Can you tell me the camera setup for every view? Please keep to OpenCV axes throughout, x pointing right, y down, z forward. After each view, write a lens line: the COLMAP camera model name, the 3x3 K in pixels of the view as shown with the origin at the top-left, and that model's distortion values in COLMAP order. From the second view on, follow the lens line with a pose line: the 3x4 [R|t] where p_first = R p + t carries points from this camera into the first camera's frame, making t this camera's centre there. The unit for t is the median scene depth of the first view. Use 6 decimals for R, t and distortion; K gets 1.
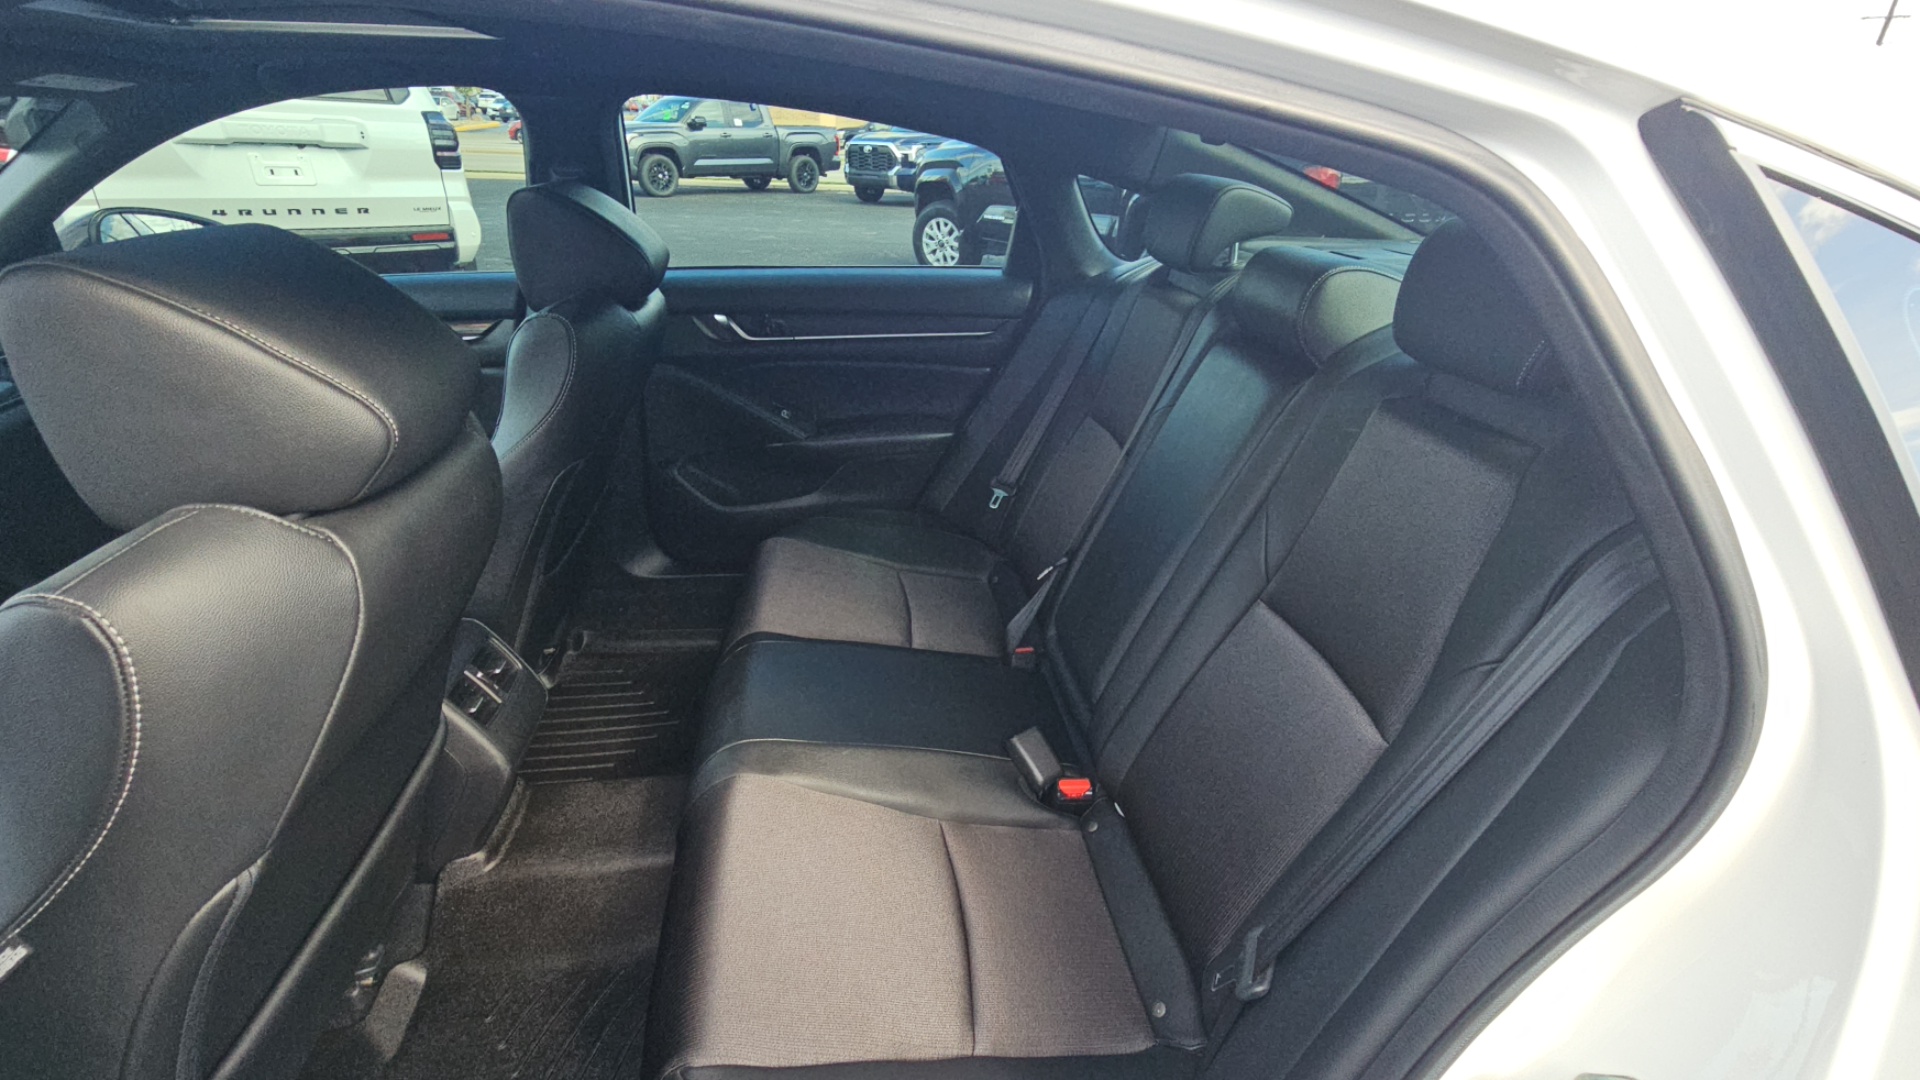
lens RADIAL K [[861.3, 0, 981.9], [0, 861.3, 543.7], [0, 0, 1]] dist [0.011945, -0.008191]
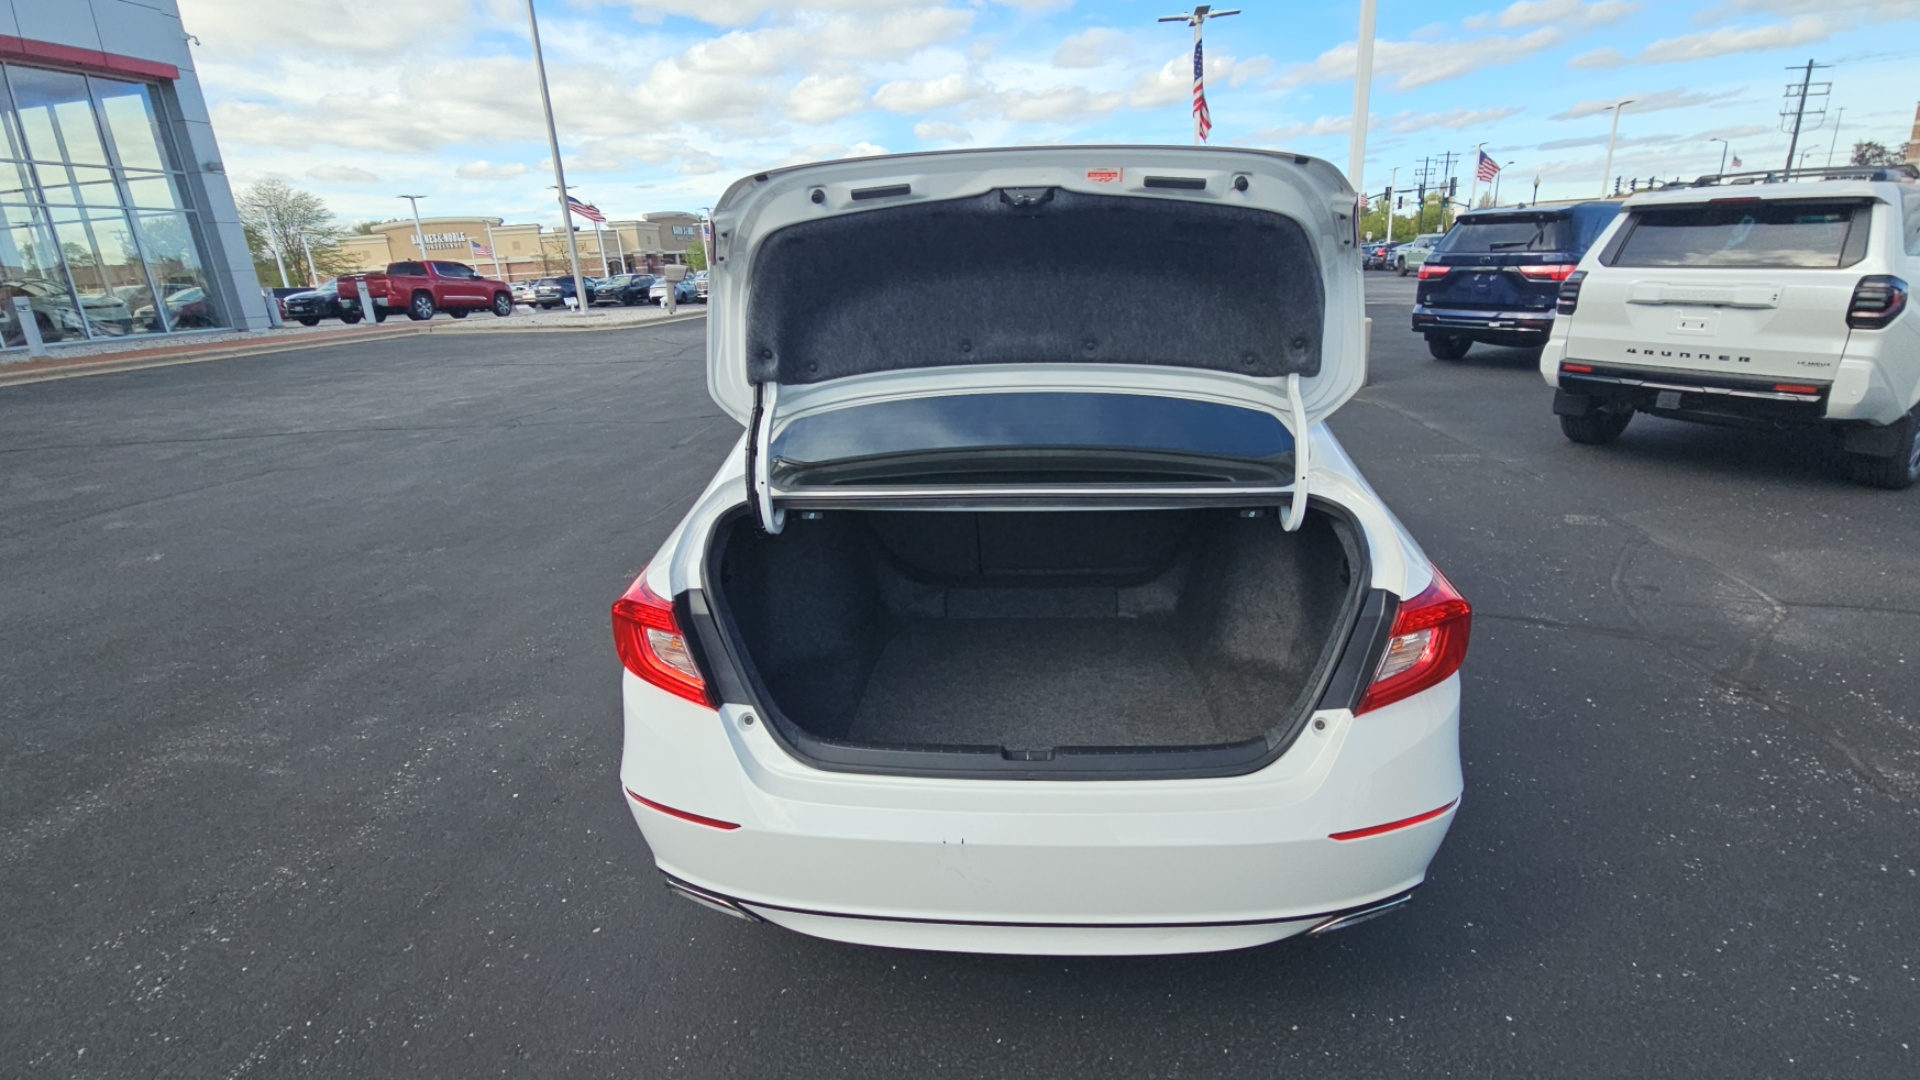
lens RADIAL K [[861.3, 0, 973.6], [0, 861.3, 551.5], [0, 0, 1]] dist [0.011945, -0.008191]
pose [[-0.222141, 0.292885, -0.929985, 0.627407], [-0.397044, 0.843977, 0.360638, -0.178789], [0.890511, 0.449357, -0.071194, 0.291728]]
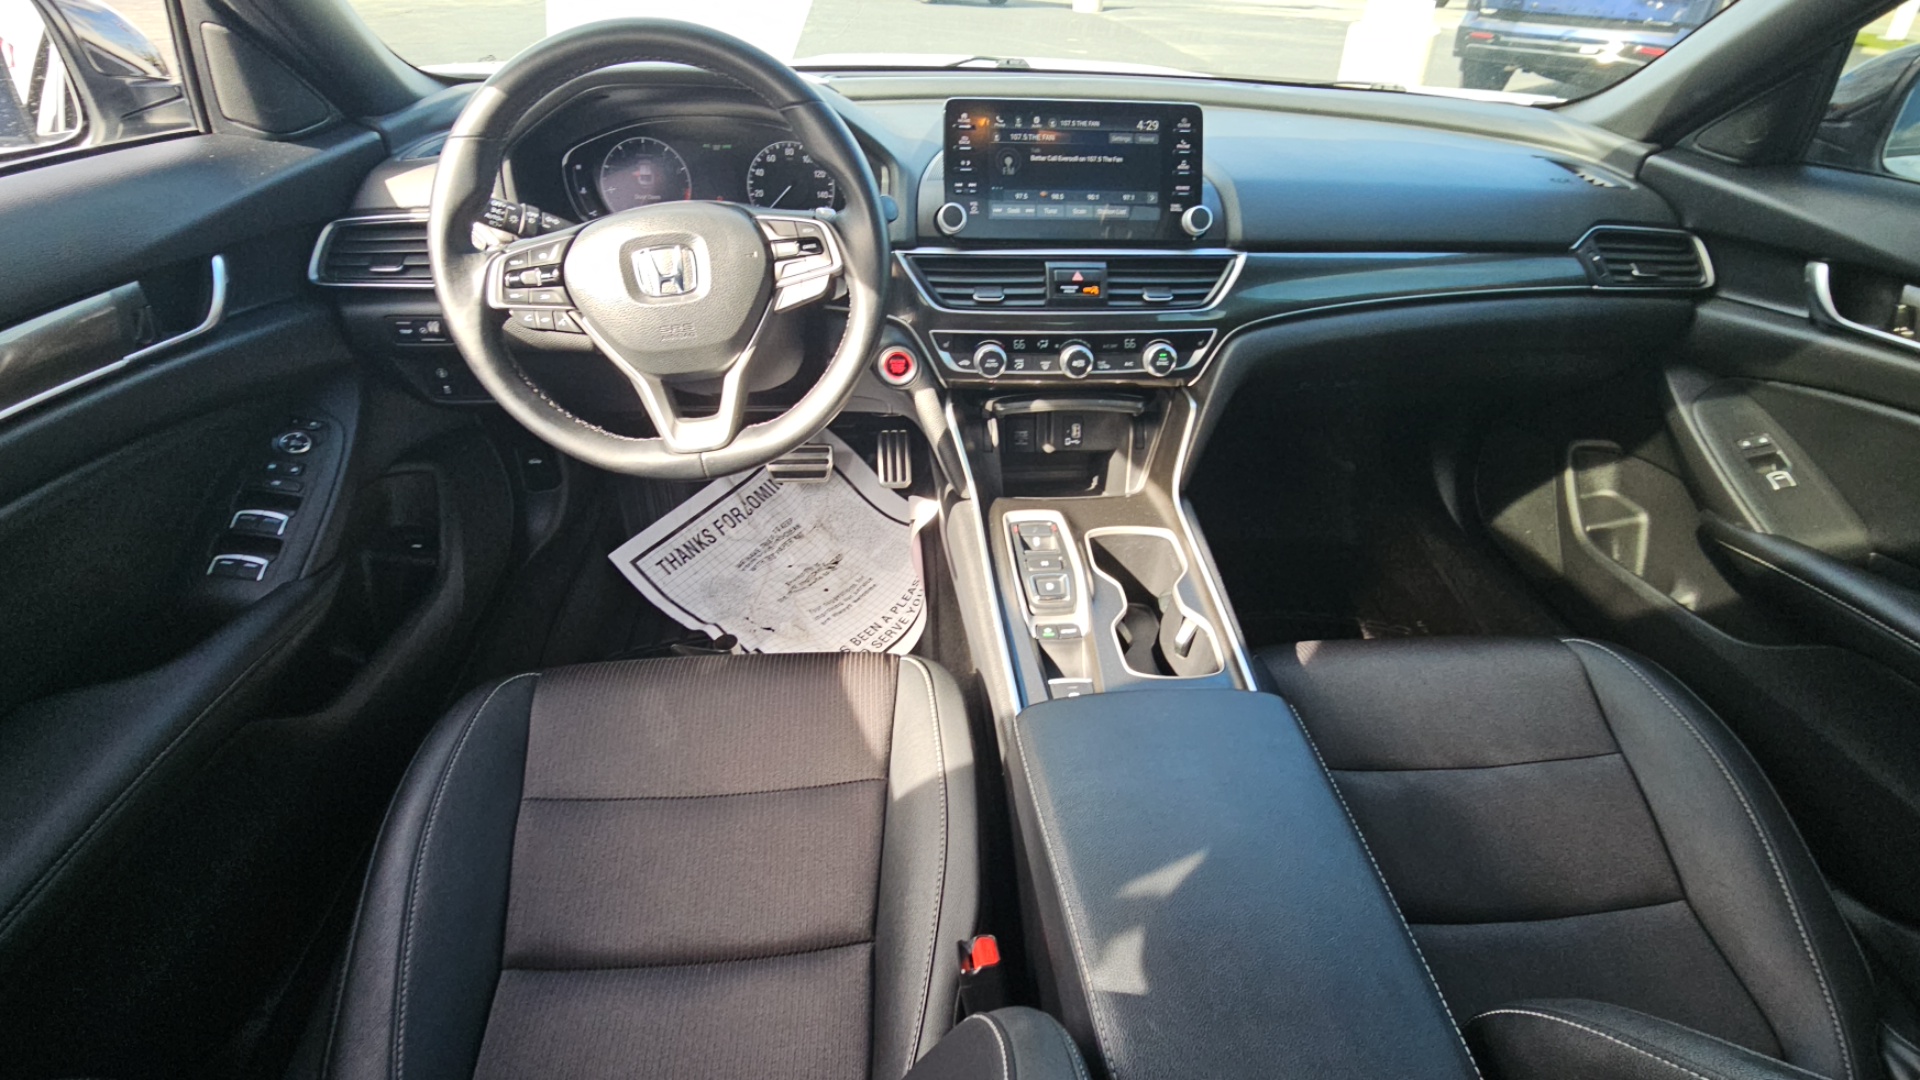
lens RADIAL K [[861.3, 0, 987.2], [0, 861.3, 545.7], [0, 0, 1]] dist [0.011945, -0.008191]
pose [[-0.046830, 0.547412, -0.835552, -0.128132], [-0.462116, 0.729704, 0.503965, -0.048077], [0.885582, 0.409723, 0.218796, 0.164849]]
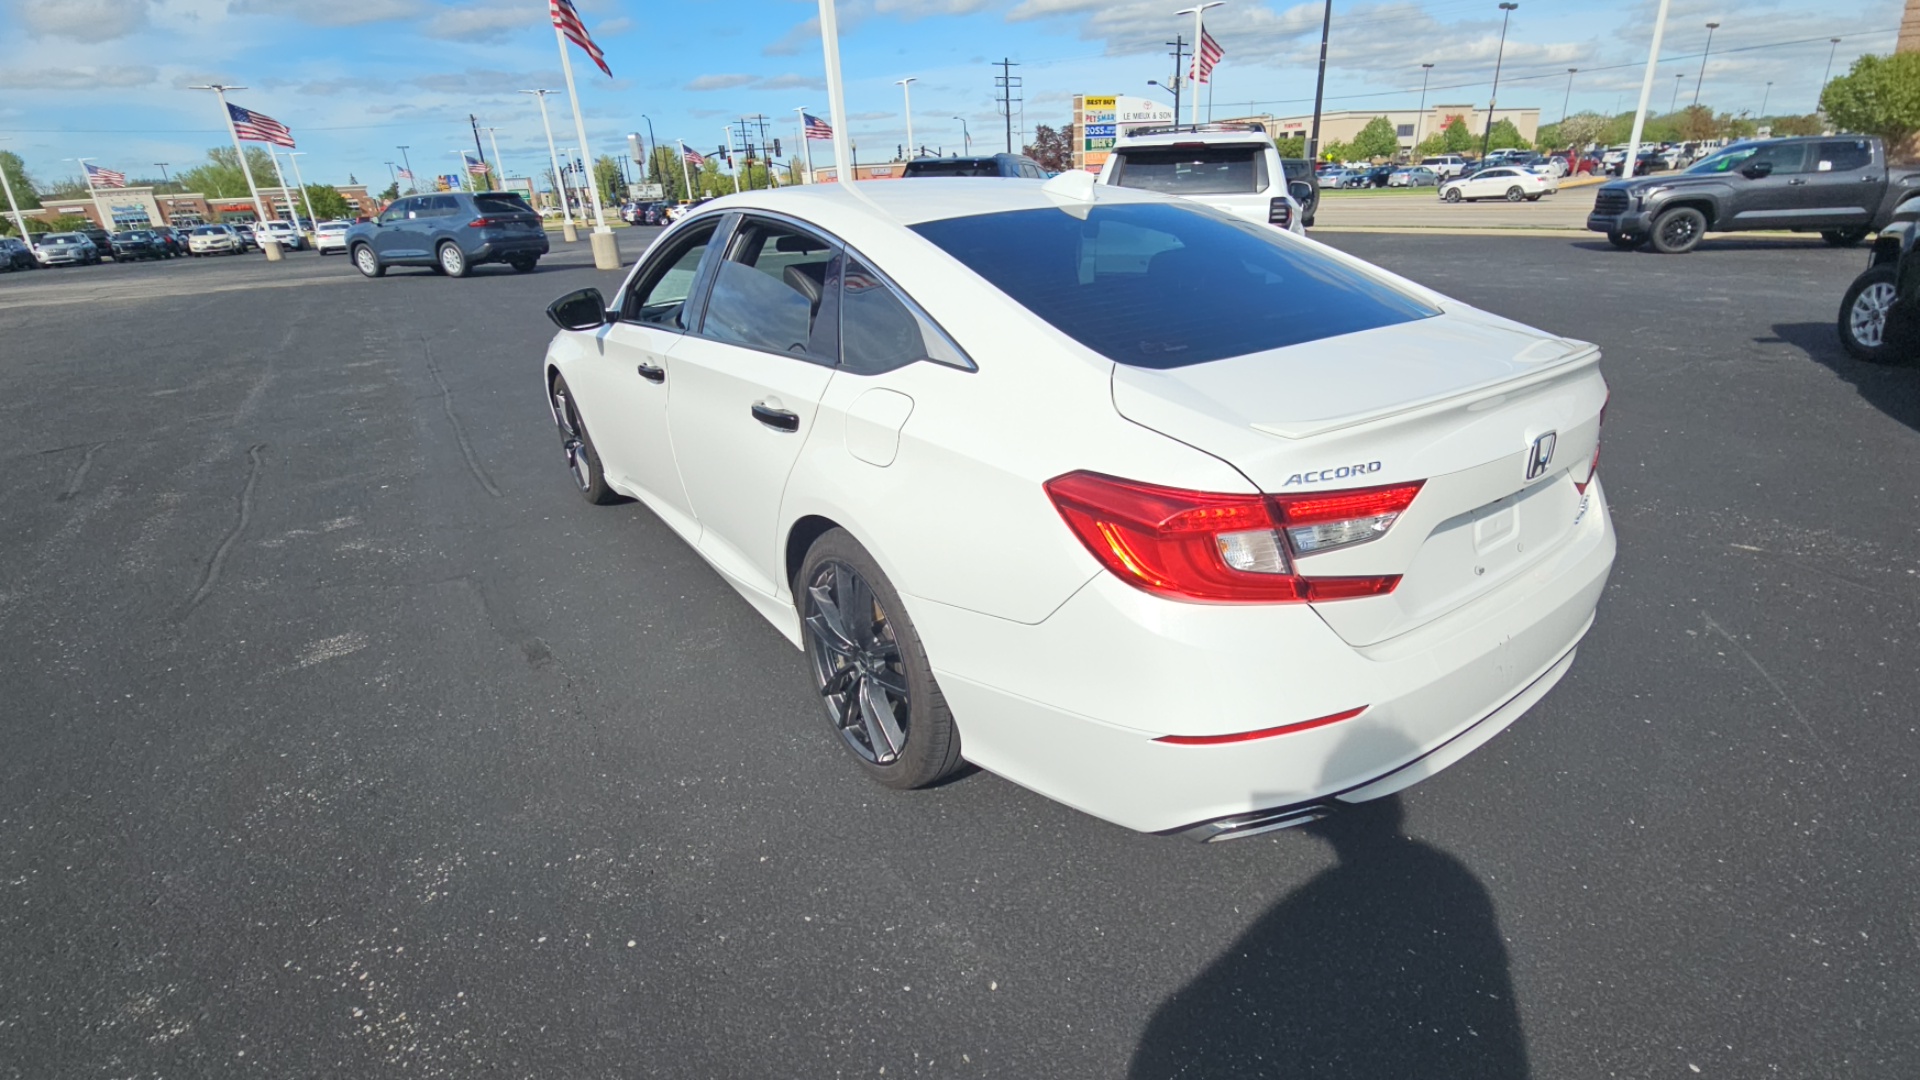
lens RADIAL K [[861.3, 0, 977.1], [0, 861.3, 549.0], [0, 0, 1]] dist [0.011945, -0.008191]
pose [[0.460635, 0.294454, -0.837324, 0.546527], [-0.335814, 0.931060, 0.142676, 0.021835], [0.821611, 0.215463, 0.527761, -0.069790]]
